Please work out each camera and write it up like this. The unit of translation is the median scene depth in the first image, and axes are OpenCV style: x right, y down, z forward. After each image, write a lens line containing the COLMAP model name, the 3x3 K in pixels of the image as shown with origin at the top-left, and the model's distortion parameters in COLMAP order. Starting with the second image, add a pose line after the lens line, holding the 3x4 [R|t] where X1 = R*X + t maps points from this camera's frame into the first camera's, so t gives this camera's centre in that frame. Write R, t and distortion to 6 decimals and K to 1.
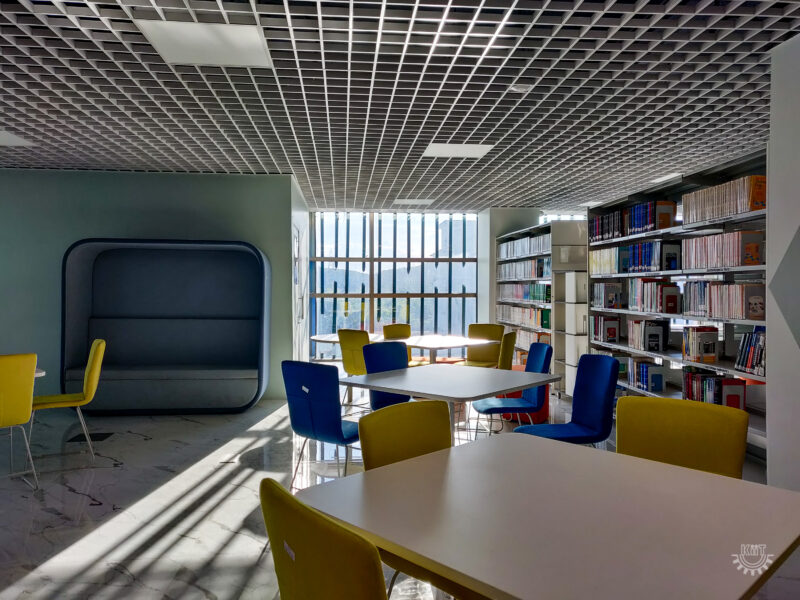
lens RADIAL K [[615.4, 0, 400.8], [0, 615.4, 297.8], [0, 0, 1]] dist [0.006409, 0.002434]
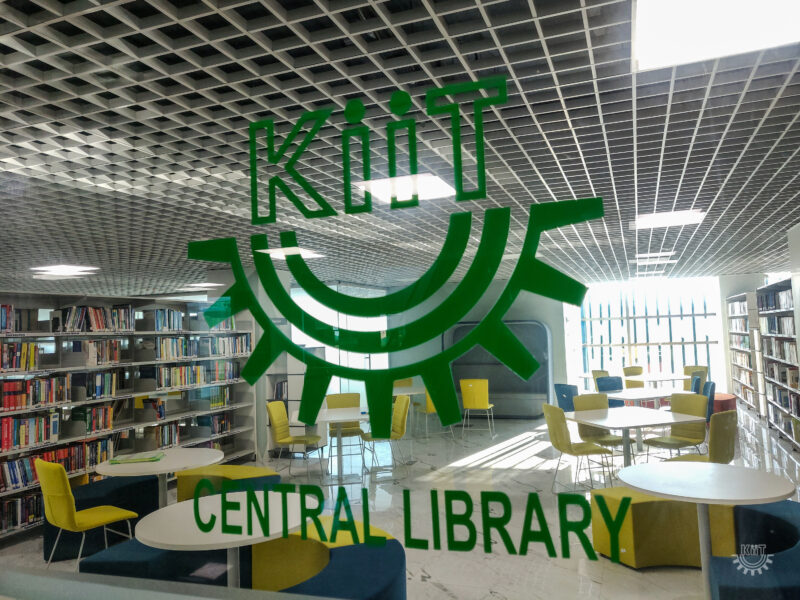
lens RADIAL K [[652.4, 0, 398.7], [0, 652.4, 300.8], [0, 0, 1]] dist [0.014424, 0.005270]
pose [[0.893473, -0.061775, -0.444847, 0.146255], [0.031589, 0.996686, -0.074962, -0.007446], [0.448004, 0.052925, 0.892464, -0.529543]]
